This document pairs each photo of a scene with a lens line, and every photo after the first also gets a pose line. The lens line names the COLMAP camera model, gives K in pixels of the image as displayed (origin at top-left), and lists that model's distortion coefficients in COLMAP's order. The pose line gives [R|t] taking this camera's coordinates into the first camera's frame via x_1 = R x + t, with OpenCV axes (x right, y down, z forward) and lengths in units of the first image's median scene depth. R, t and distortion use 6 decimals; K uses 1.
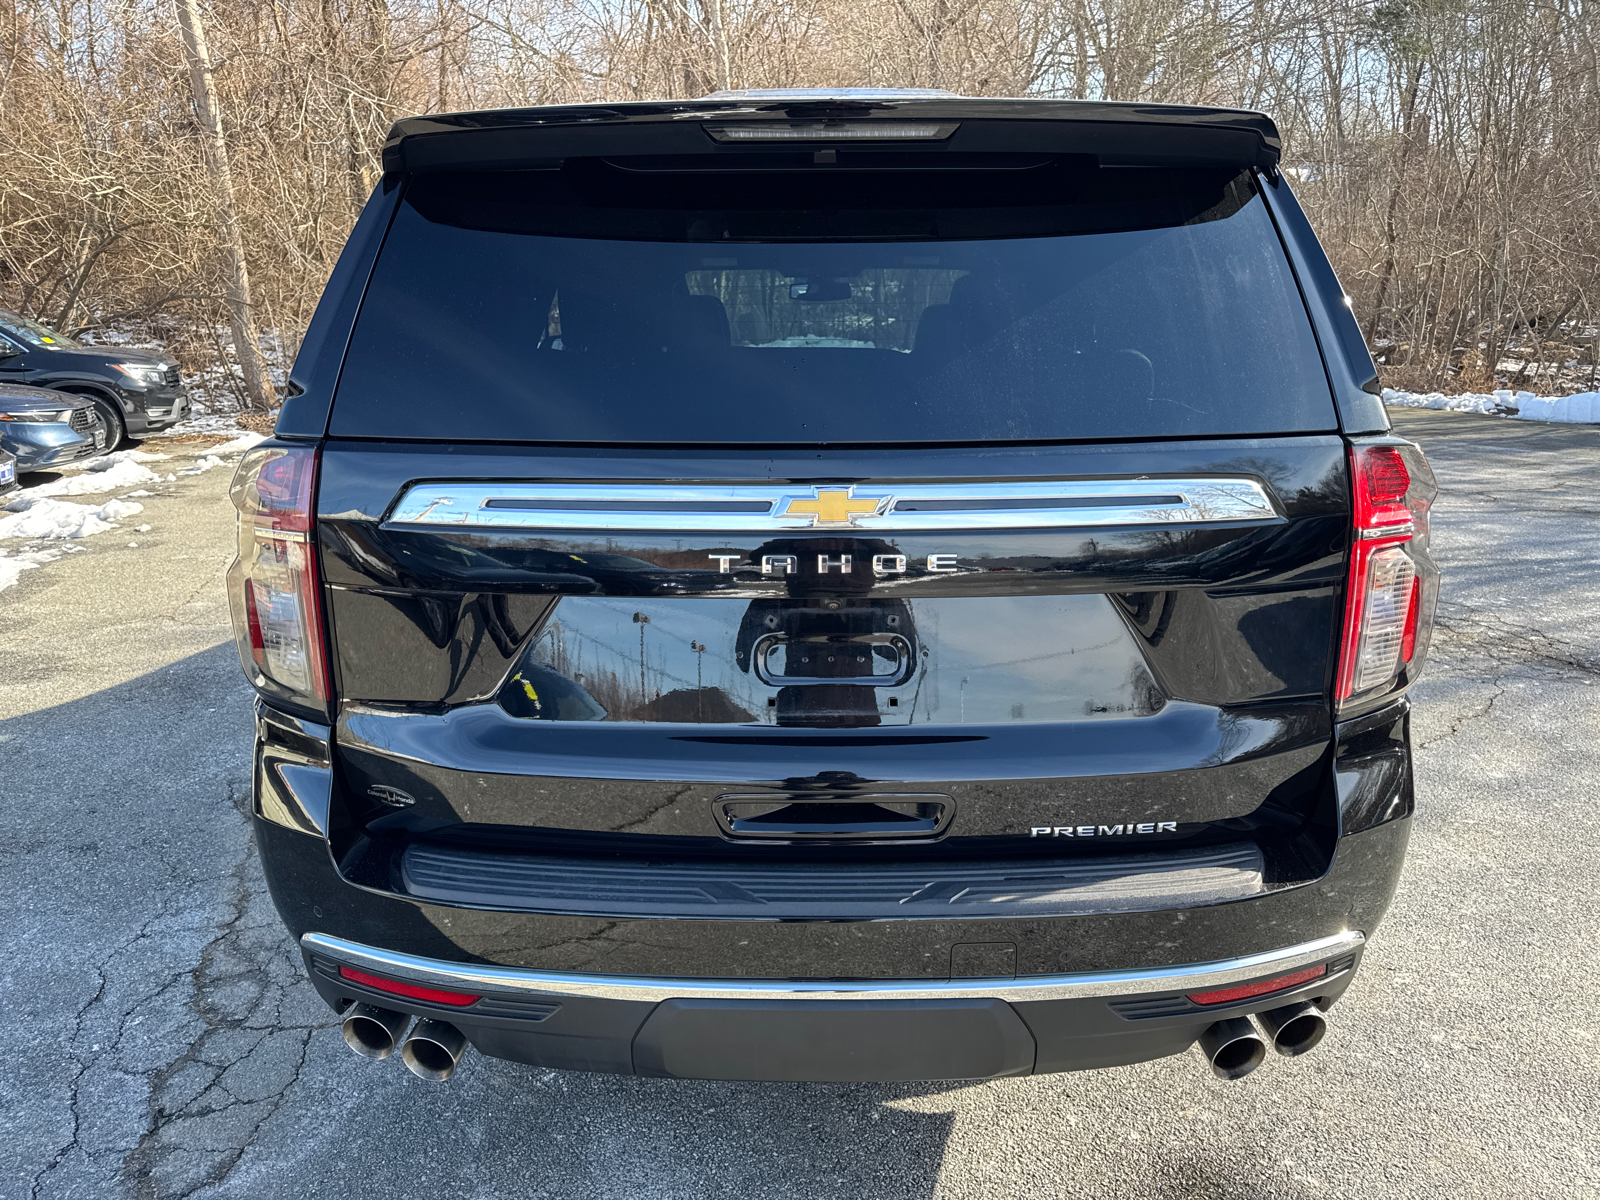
lens RADIAL K [[1124.9, 0, 806.7], [0, 1124.9, 608.6], [0, 0, 1]] dist [0.055672, -0.070176]
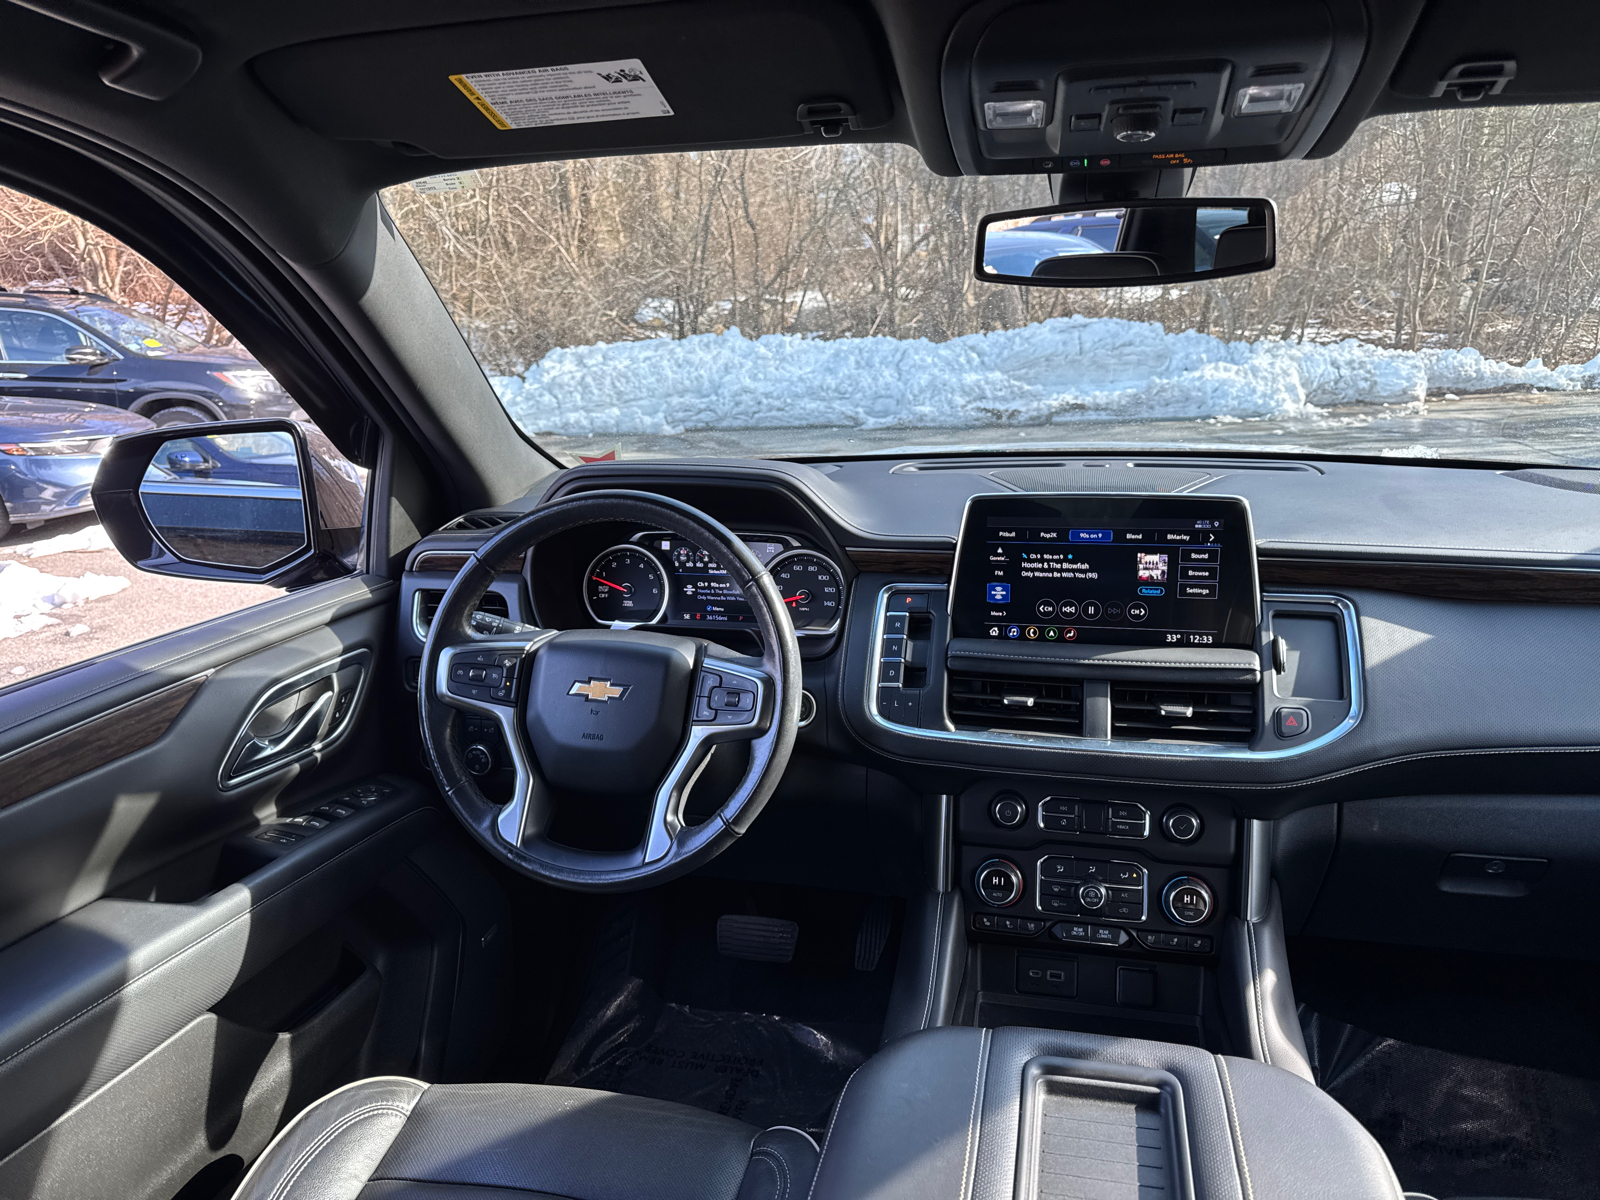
lens RADIAL K [[1124.9, 0, 802.7], [0, 1124.9, 608.5], [0, 0, 1]] dist [0.055672, -0.070176]
pose [[0.972792, 0.044895, -0.227290, 0.011449], [-0.040628, 0.998900, 0.023419, -0.342217], [0.228091, -0.013548, 0.973546, 1.234717]]
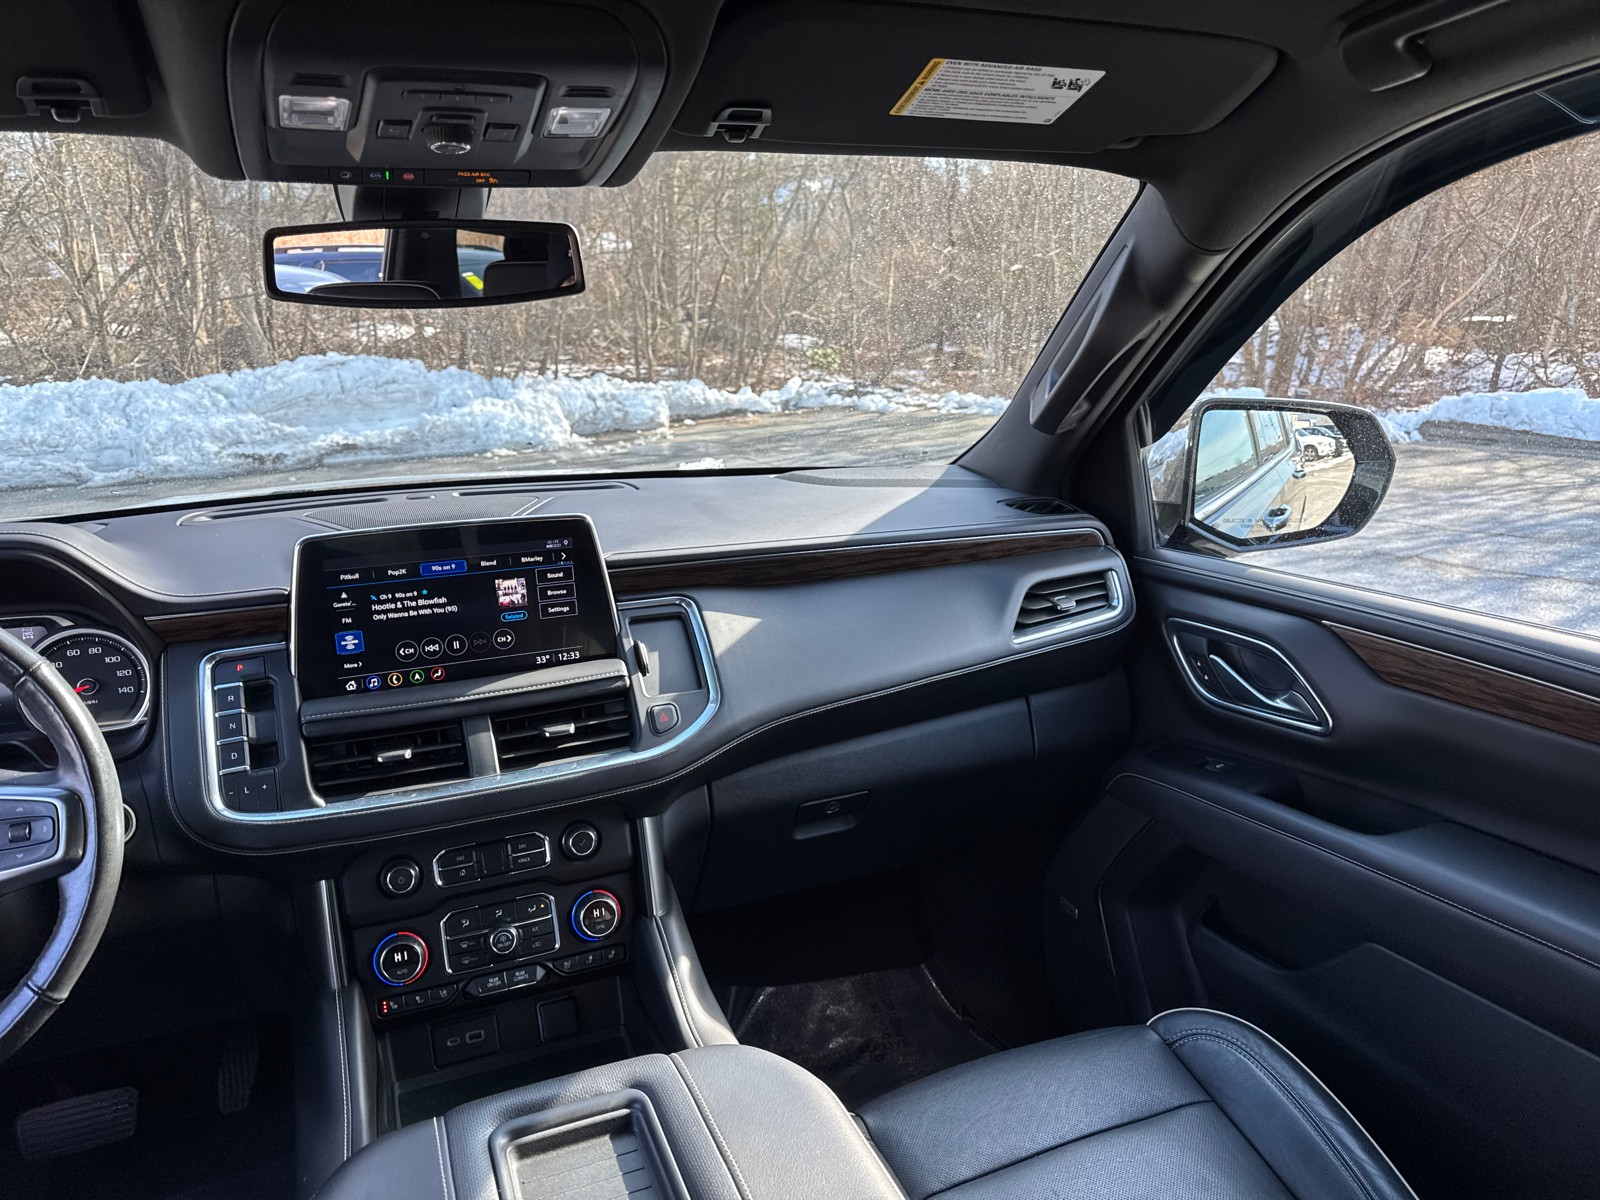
lens RADIAL K [[1124.9, 0, 803.9], [0, 1124.9, 601.0], [0, 0, 1]] dist [0.055672, -0.070176]
pose [[0.926087, -0.104957, 0.362418, -0.007414], [0.109960, 0.993912, 0.006856, -0.340912], [-0.360931, 0.033502, 0.931991, 1.248356]]
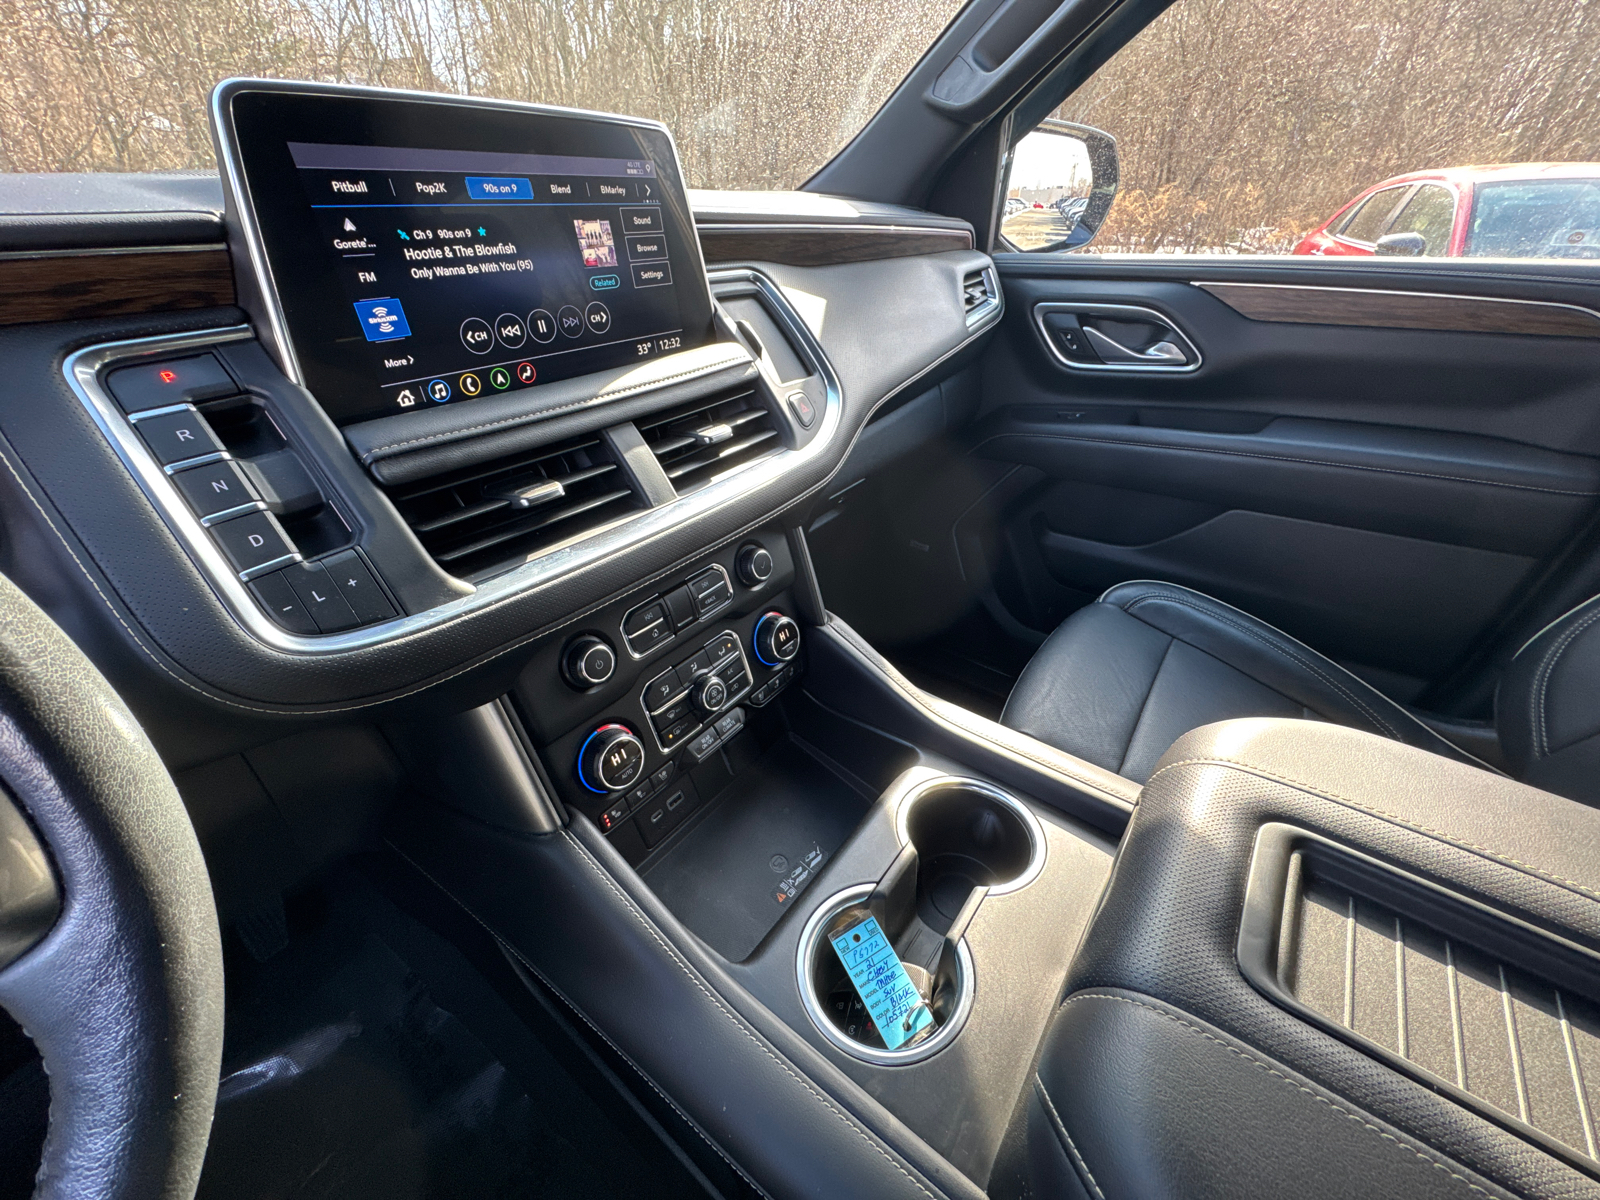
lens RADIAL K [[644.0, 0, 806.8], [0, 644.0, 598.6], [0, 0, 1]] dist [0.001750, -0.000593]
pose [[0.606354, -0.412503, 0.679836, -0.066253], [0.191580, 0.905527, 0.378573, -0.324770], [-0.771772, -0.099306, 0.628097, 1.496045]]
